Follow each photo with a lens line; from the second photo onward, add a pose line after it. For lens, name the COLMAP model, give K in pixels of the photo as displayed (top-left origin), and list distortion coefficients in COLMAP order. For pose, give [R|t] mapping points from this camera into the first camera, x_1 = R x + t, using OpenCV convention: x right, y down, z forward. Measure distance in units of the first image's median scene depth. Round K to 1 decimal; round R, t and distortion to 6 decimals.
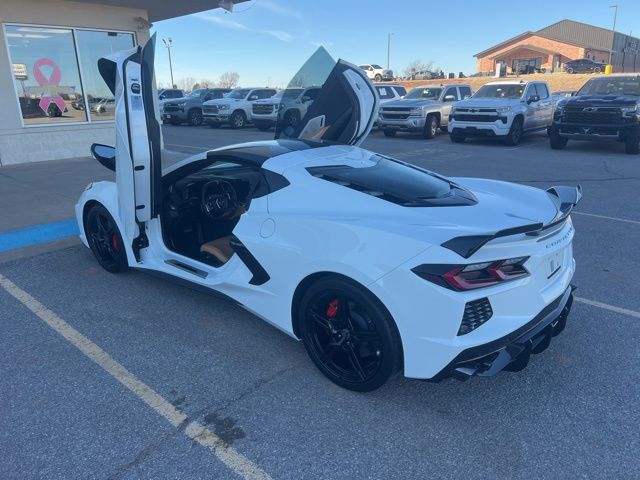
lens RADIAL K [[487.4, 0, 320.0], [0, 487.4, 240.0], [0, 0, 1]] dist [0.003353, -0.012124]
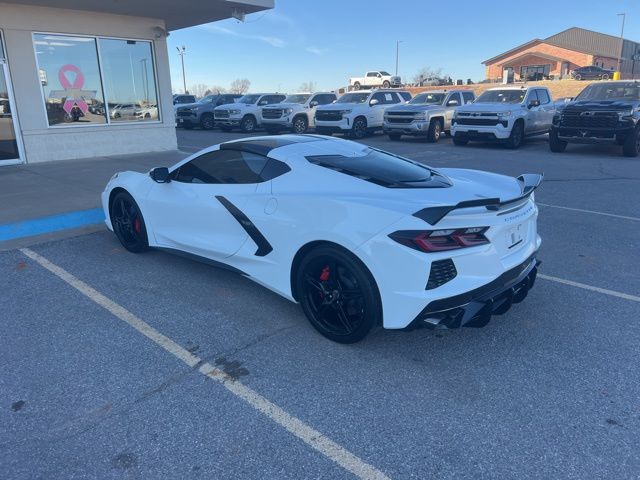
lens RADIAL K [[488.7, 0, 315.7], [0, 488.7, 230.4], [0, 0, 1]] dist [0.001462, -0.007538]
pose [[0.999600, 0.009101, -0.026782, 0.006944], [-0.009934, 0.999465, -0.031169, 0.015201], [0.026484, 0.031423, 0.999155, -0.036836]]
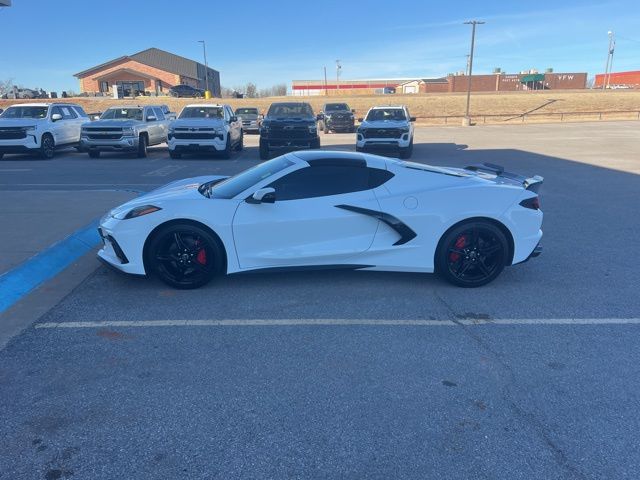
lens RADIAL K [[487.4, 0, 320.0], [0, 487.4, 240.0], [0, 0, 1]] dist [0.003353, -0.012124]
pose [[0.697436, -0.168256, 0.696615, -0.303978], [0.196048, 0.979763, 0.040366, -0.006219], [-0.689309, 0.108418, 0.716309, 0.028585]]
